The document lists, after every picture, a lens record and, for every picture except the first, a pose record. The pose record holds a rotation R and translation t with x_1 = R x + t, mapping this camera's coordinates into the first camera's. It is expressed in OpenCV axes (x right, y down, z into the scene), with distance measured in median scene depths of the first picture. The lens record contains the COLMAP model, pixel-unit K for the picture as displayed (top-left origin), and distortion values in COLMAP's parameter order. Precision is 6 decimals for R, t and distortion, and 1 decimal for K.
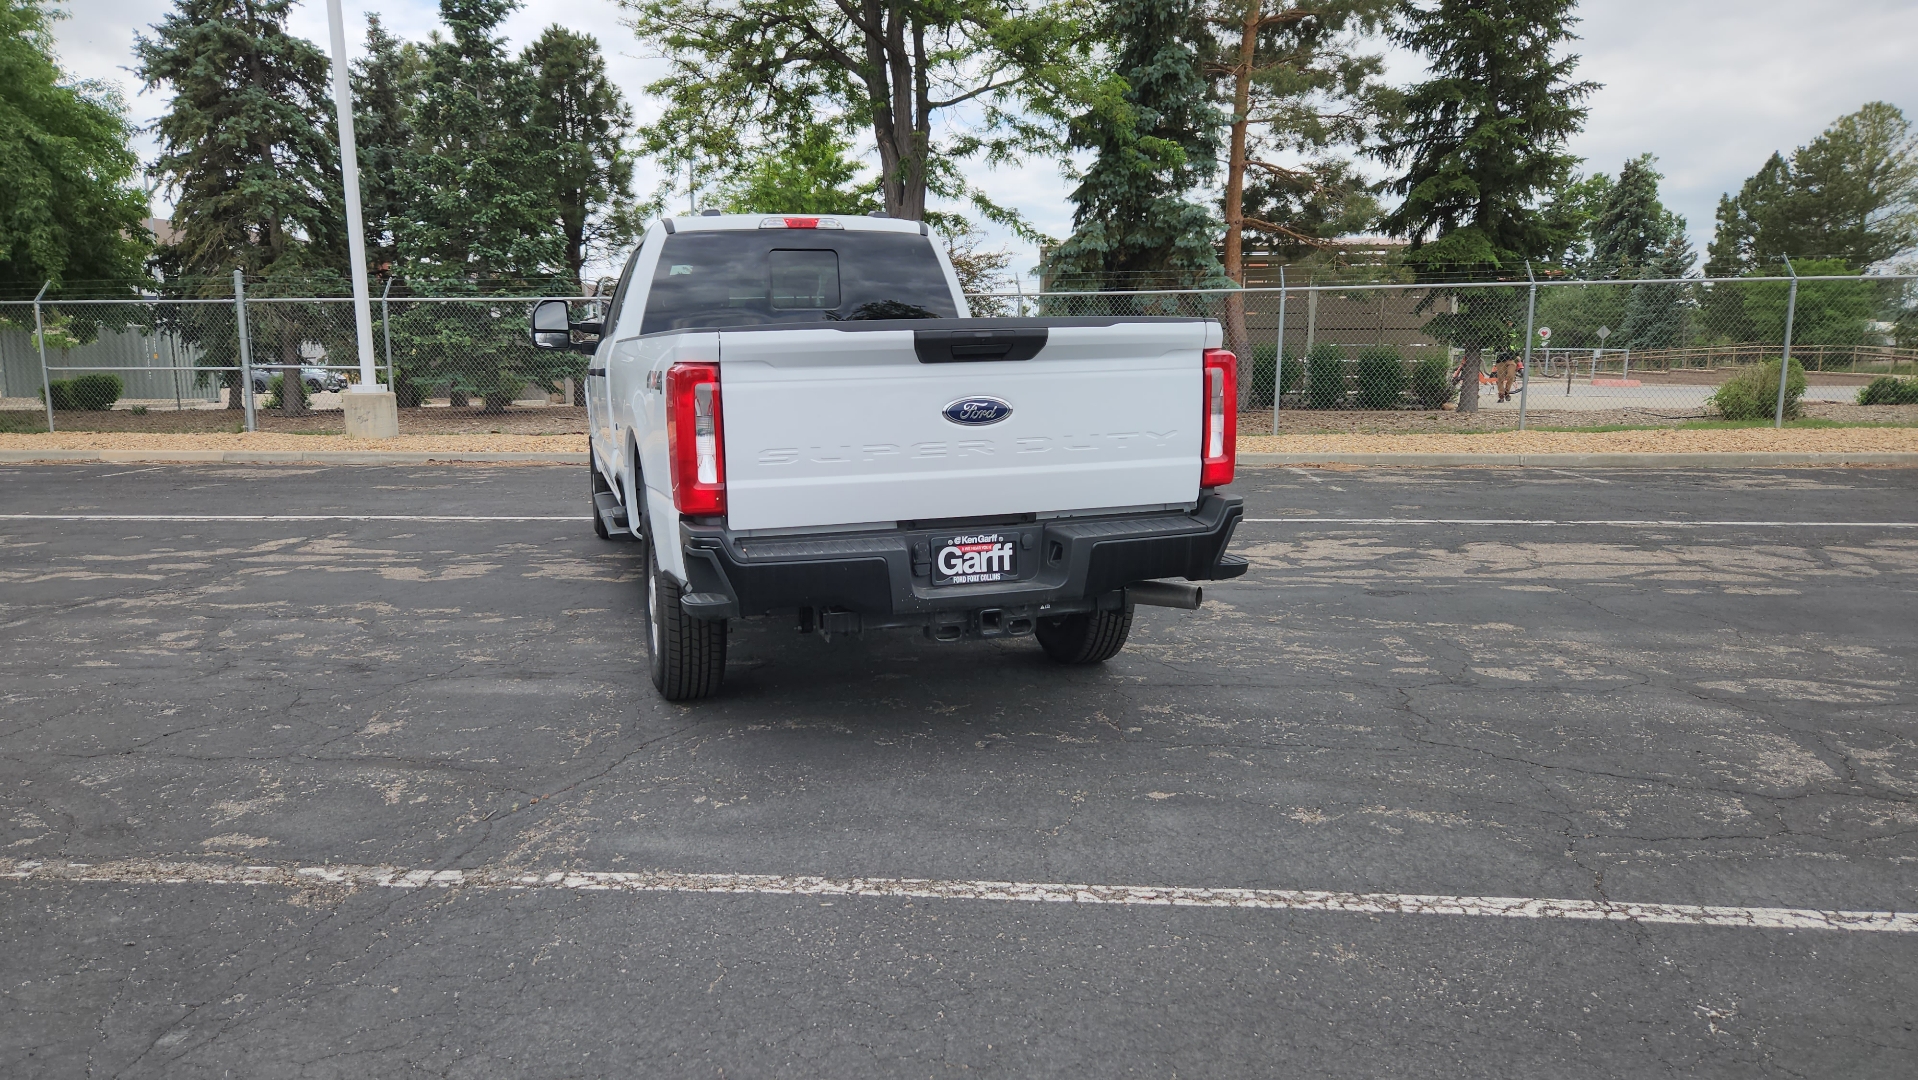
lens RADIAL K [[1277.1, 0, 914.6], [0, 1277.1, 566.0], [0, 0, 1]] dist [0.074734, -0.063995]
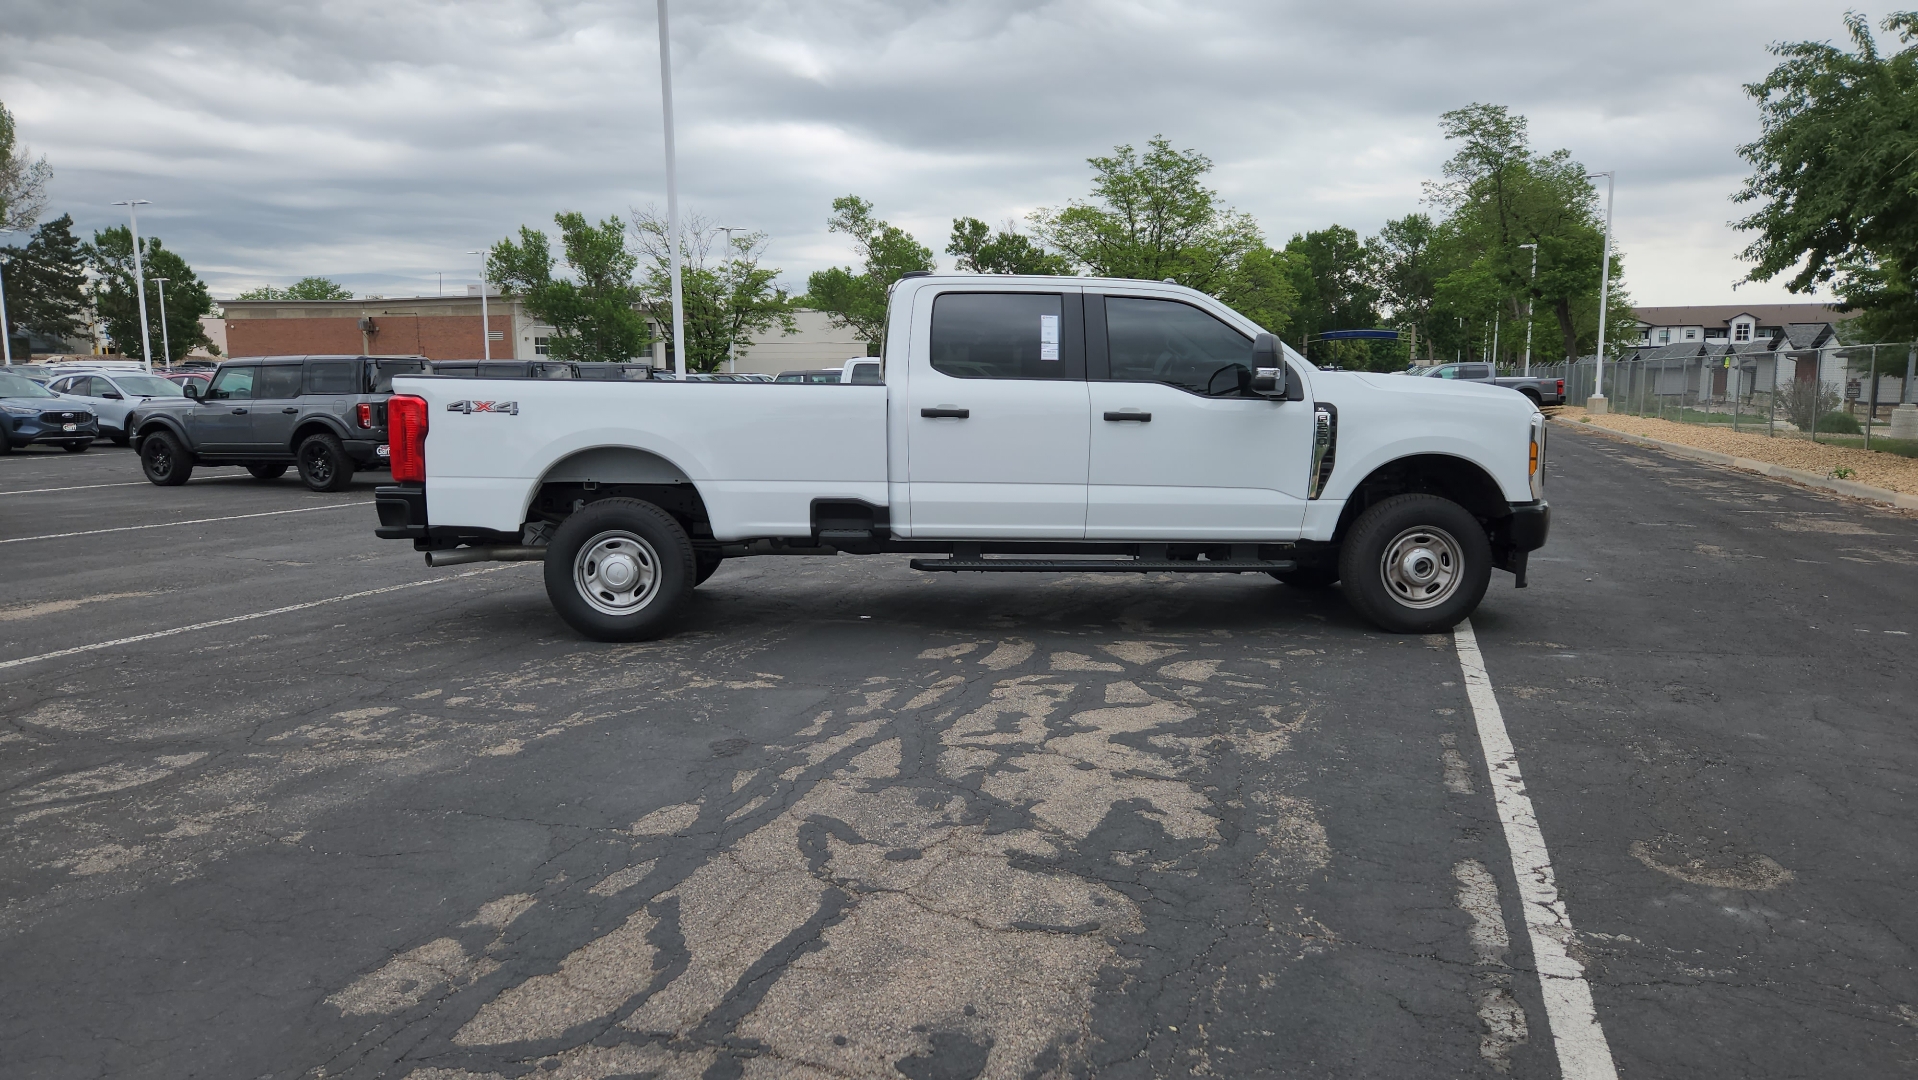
lens RADIAL K [[1276.5, 0, 932.8], [0, 1276.5, 538.0], [0, 0, 1]] dist [0.075348, -0.063795]
pose [[-0.225901, 0.128764, -0.965603, 1.245318], [-0.167648, 0.971298, 0.168745, -0.284902], [0.959616, 0.200001, -0.197830, 1.500848]]
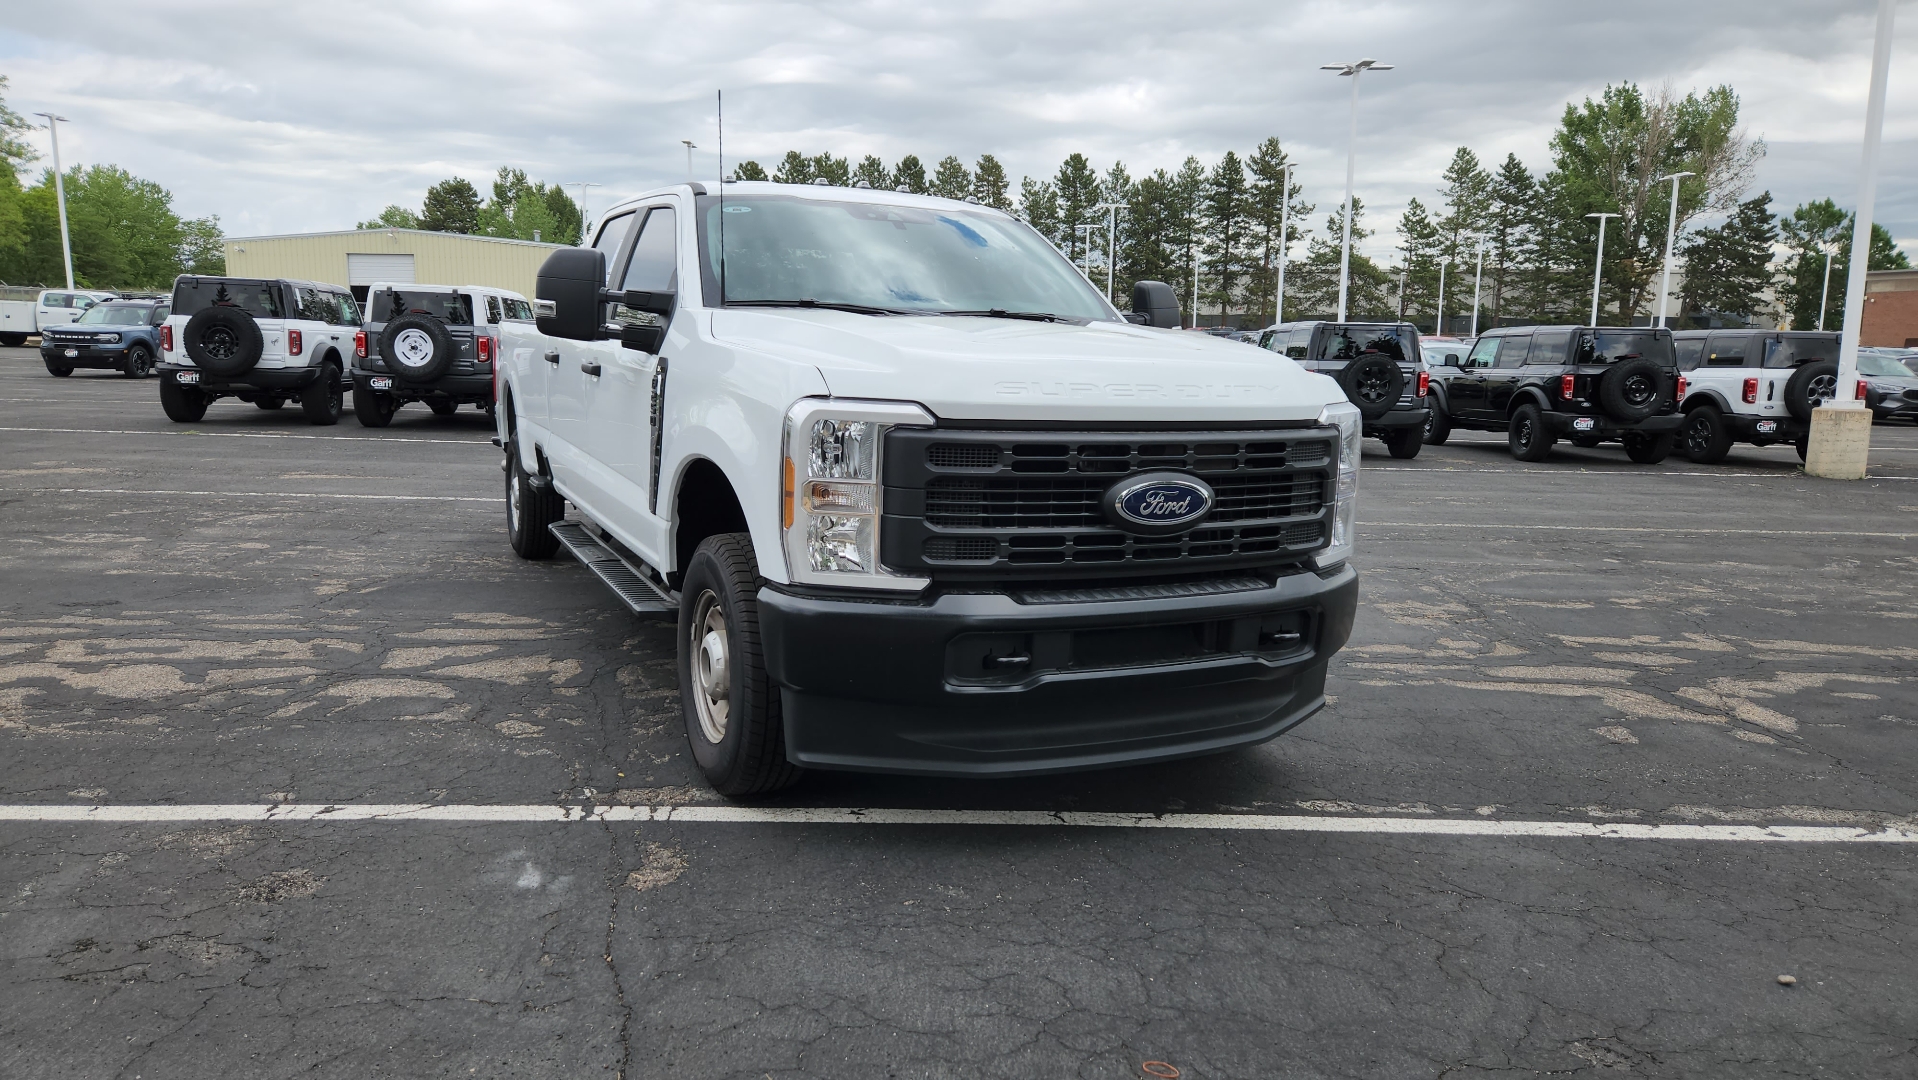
lens RADIAL K [[1286.6, 0, 940.0], [0, 1286.6, 522.3], [0, 0, 1]] dist [0.080057, -0.070286]
pose [[-0.987542, 0.008063, -0.157147, -0.089385], [-0.041597, 0.949782, 0.310136, -0.417016], [0.151756, 0.312809, -0.937614, 2.358942]]
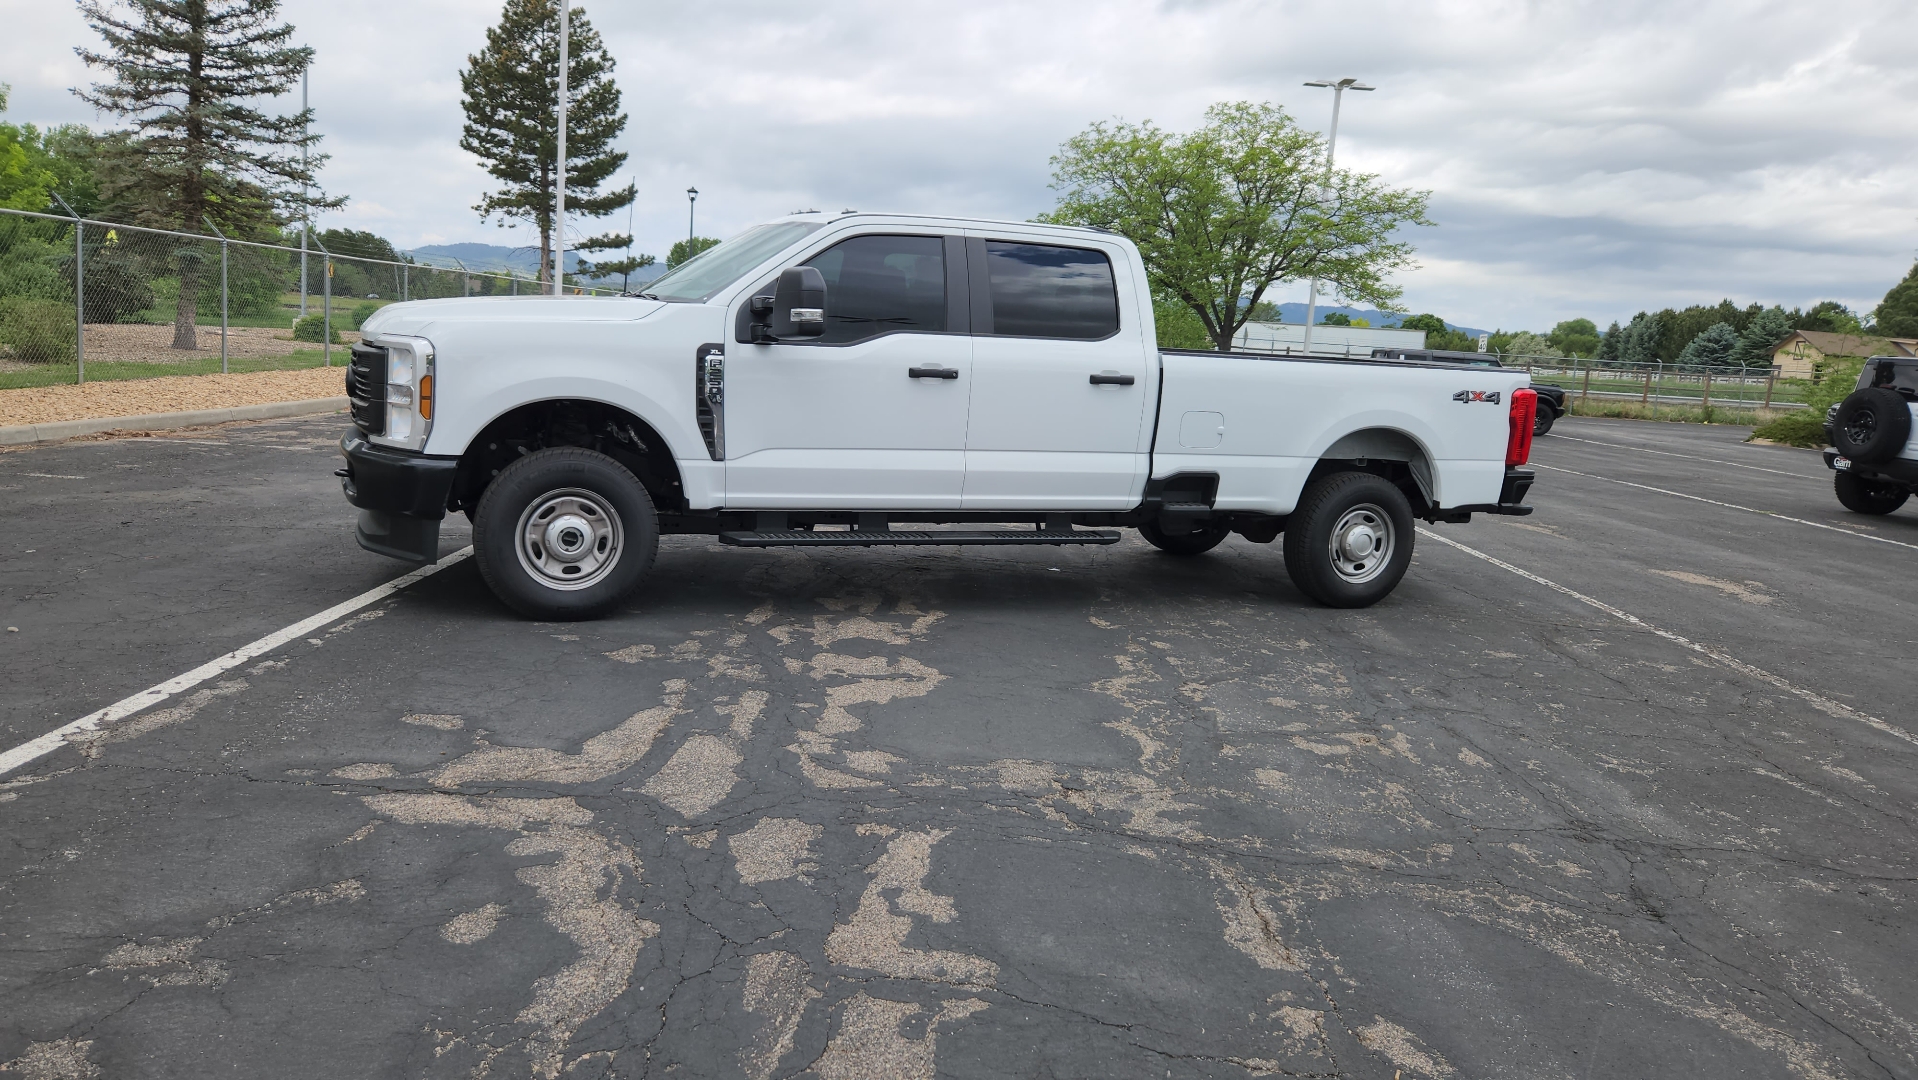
lens RADIAL K [[1286.9, 0, 919.4], [0, 1286.9, 527.8], [0, 0, 1]] dist [0.077249, -0.071624]
pose [[-0.094309, -0.142984, 0.985222, -1.427078], [0.103198, 0.982897, 0.152525, -0.238089], [-0.990180, 0.116058, -0.077941, 1.430713]]
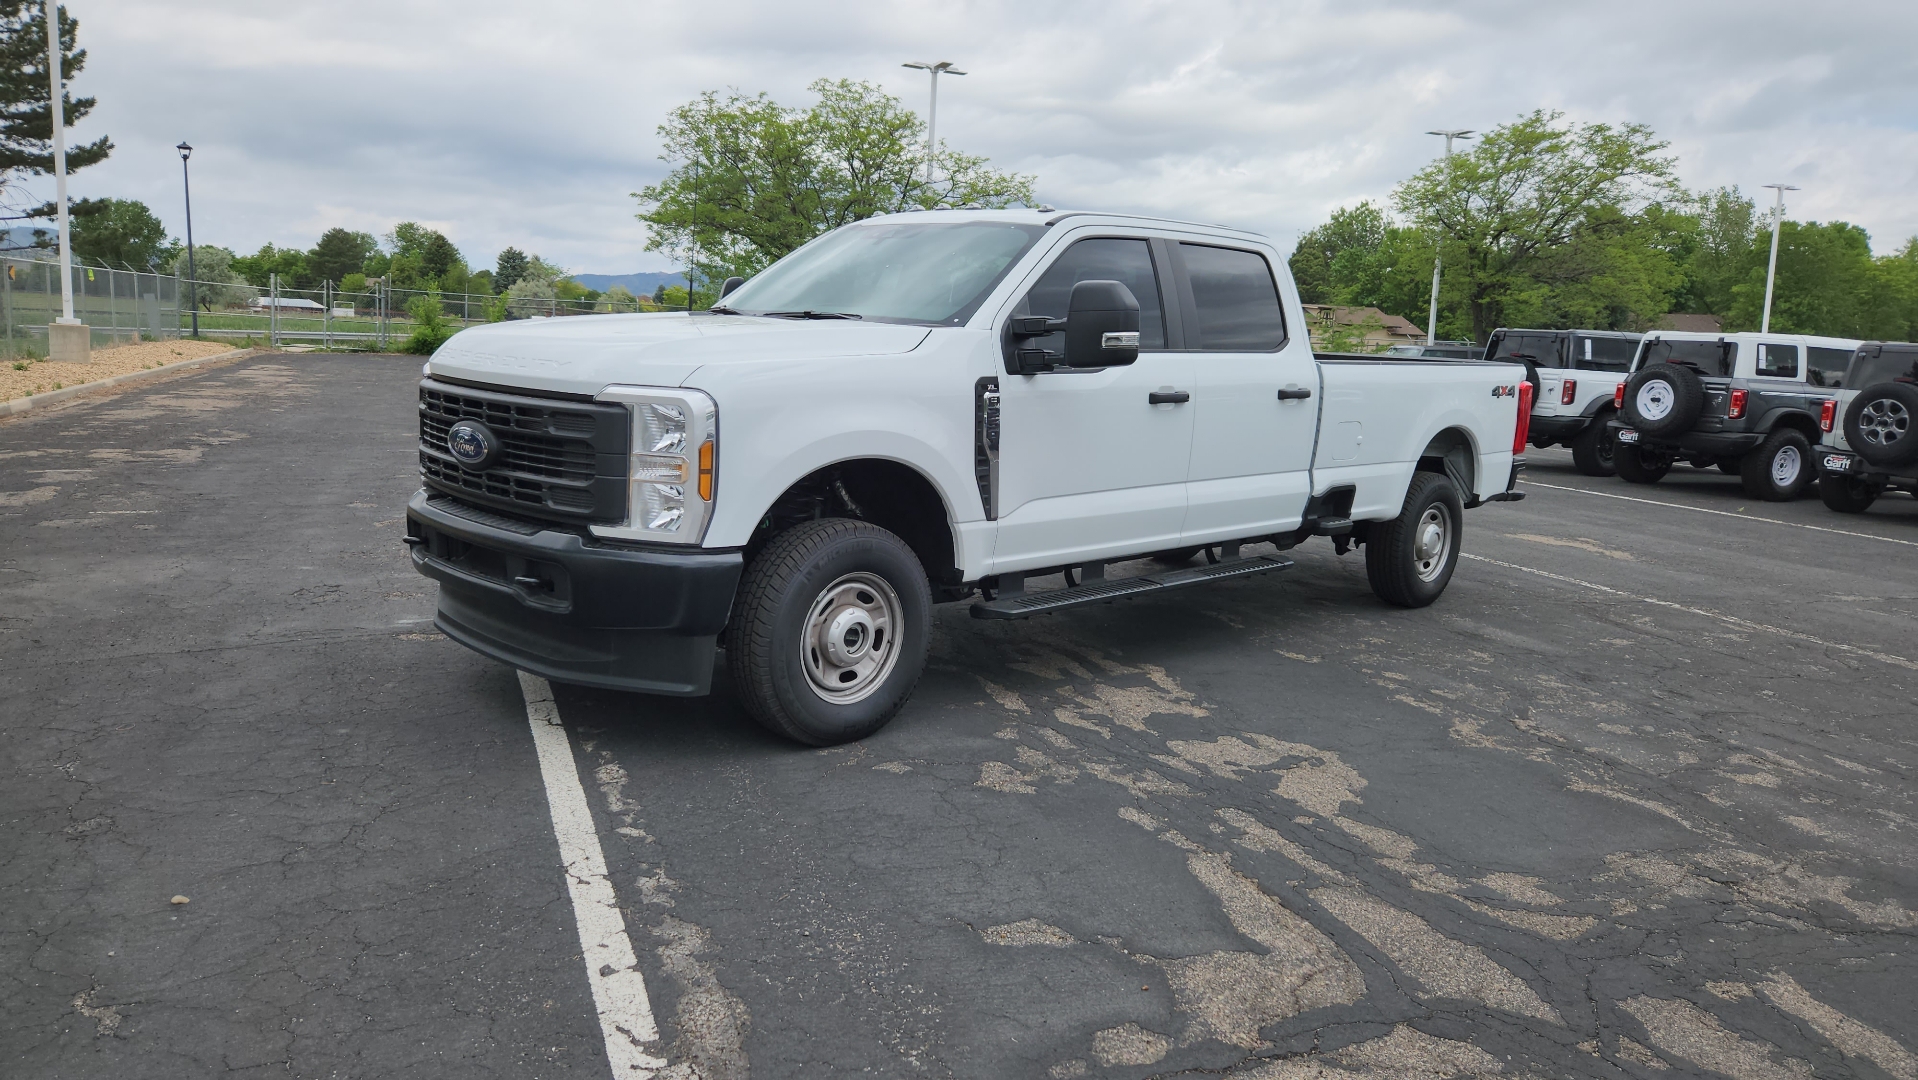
lens RADIAL K [[1288.0, 0, 929.7], [0, 1288.0, 538.3], [0, 0, 1]] dist [0.070904, -0.055501]
pose [[-0.462612, -0.147026, 0.874285, -1.100207], [0.110580, 0.968883, 0.221445, -0.330037], [-0.879638, 0.199121, -0.431959, 1.909479]]
